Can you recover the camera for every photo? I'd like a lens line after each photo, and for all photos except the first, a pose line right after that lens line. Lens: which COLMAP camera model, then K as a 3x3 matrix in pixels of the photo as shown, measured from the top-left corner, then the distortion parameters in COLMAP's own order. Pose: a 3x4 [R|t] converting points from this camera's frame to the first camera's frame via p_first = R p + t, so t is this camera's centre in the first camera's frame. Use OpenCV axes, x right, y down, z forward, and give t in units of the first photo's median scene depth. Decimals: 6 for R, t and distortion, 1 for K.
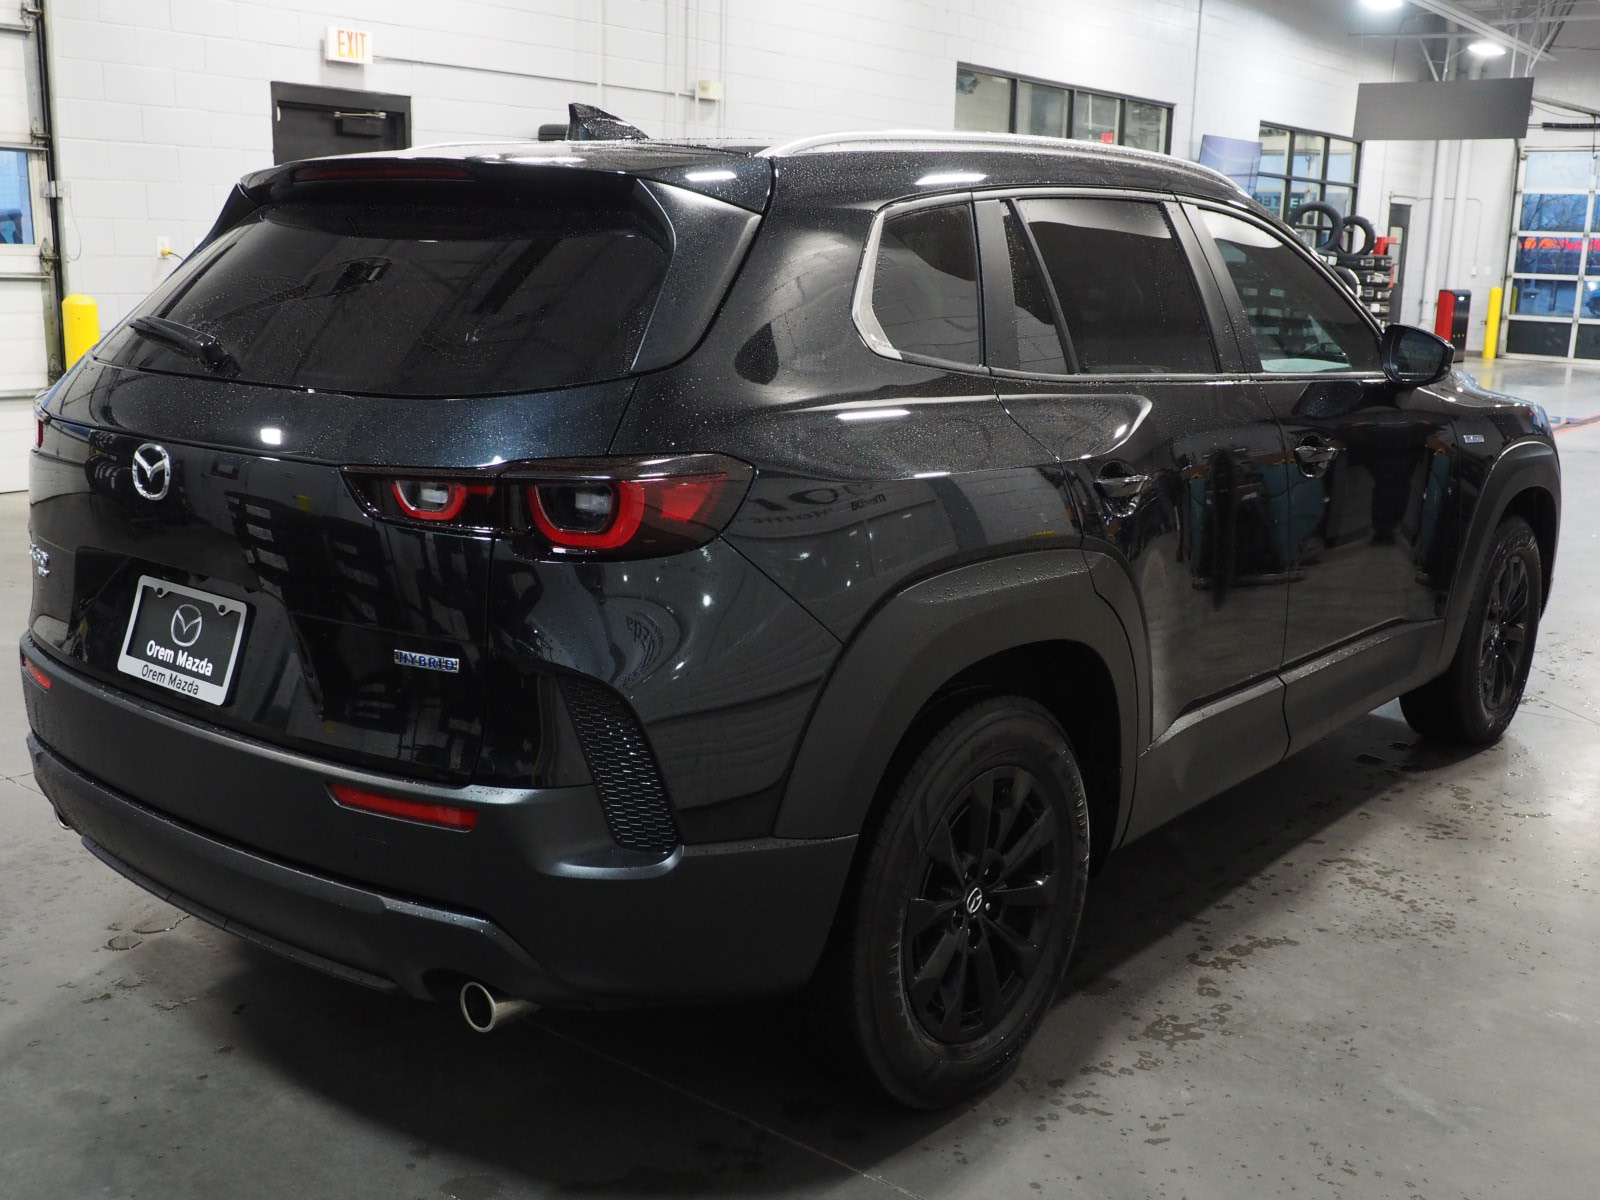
lens RADIAL K [[1641.0, 0, 800.1], [0, 1641.0, 596.5], [0, 0, 1]] dist [-0.042057, 0.000000]
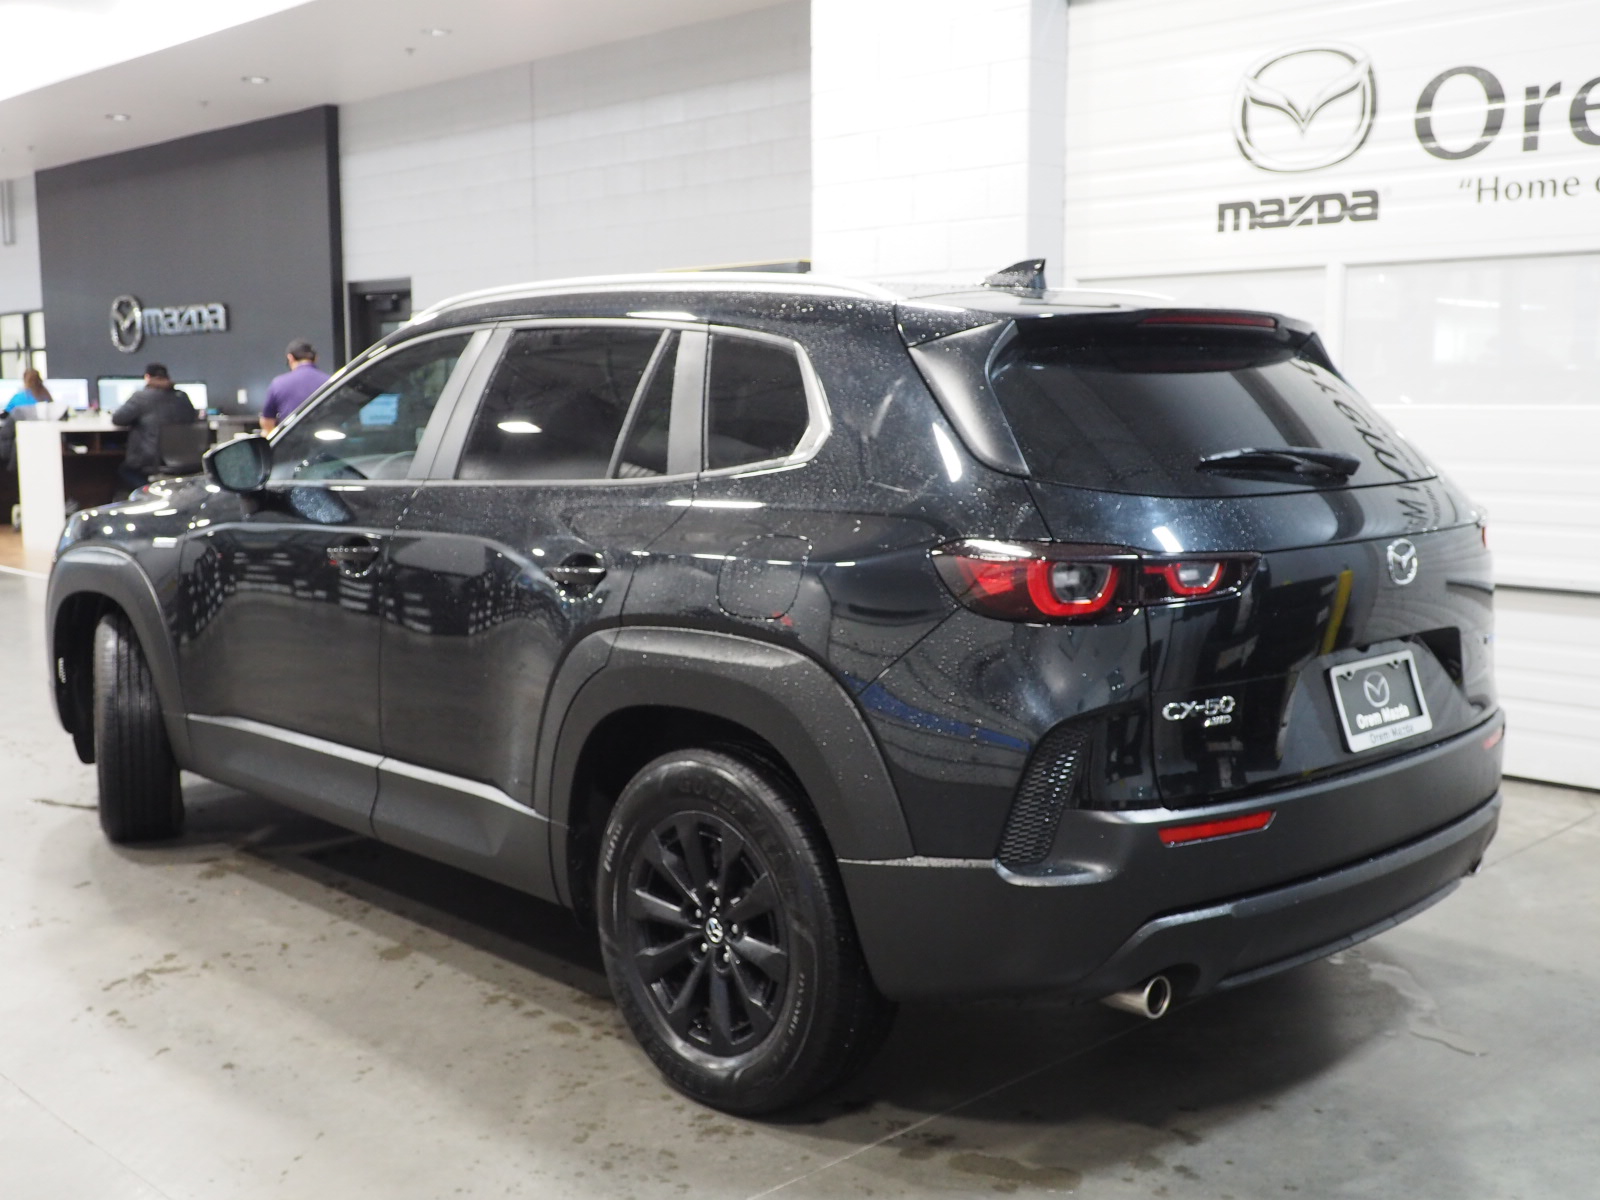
lens RADIAL K [[1733.8, 0, 798.0], [0, 1733.8, 597.4], [0, 0, 1]] dist [0.012302, 0.000000]
pose [[0.117229, -0.151734, 0.981445, -1.675127], [0.213365, 0.969029, 0.124329, -0.299856], [-0.969914, 0.194831, 0.145973, 1.204583]]
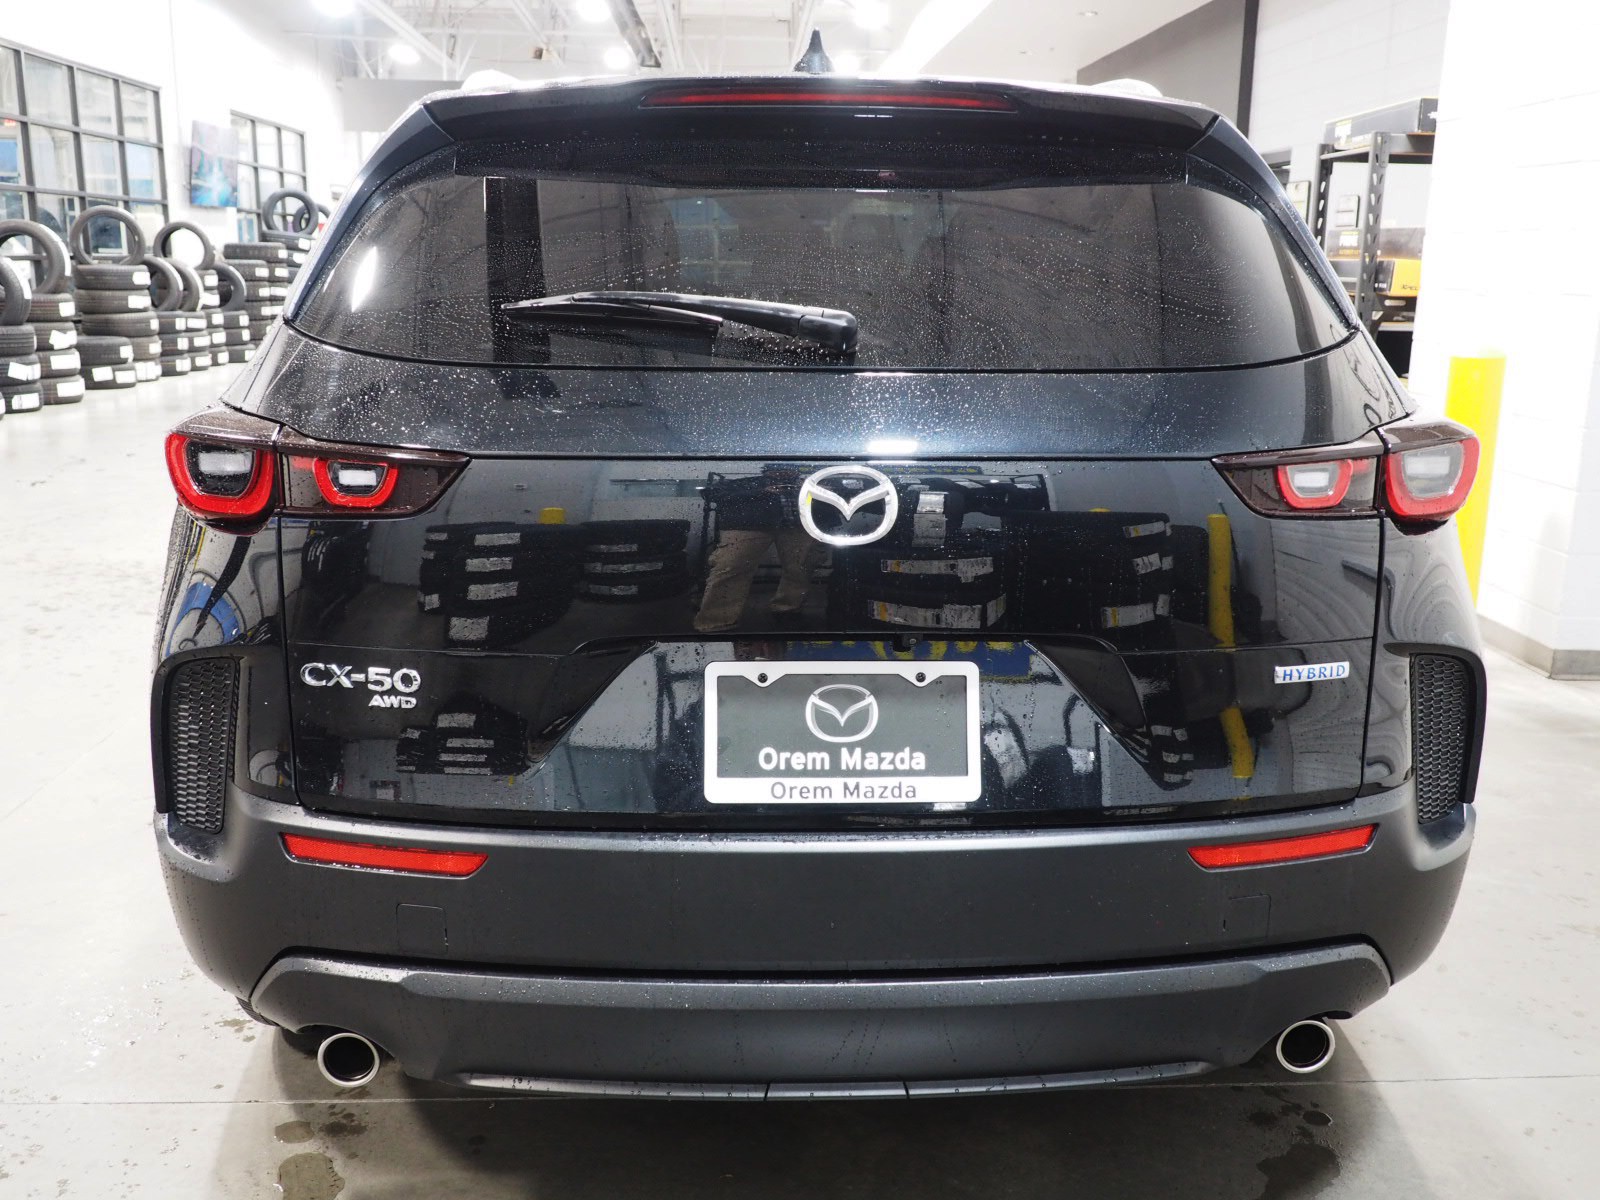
lens RADIAL K [[1457.4, 0, 799.7], [0, 1457.4, 611.8], [0, 0, 1]] dist [0.017804, 0.000000]
pose [[0.753661, -0.174253, 0.633744, -0.788546], [0.148663, 0.984421, 0.093881, -0.090327], [-0.640230, 0.023460, 0.767825, 0.504301]]
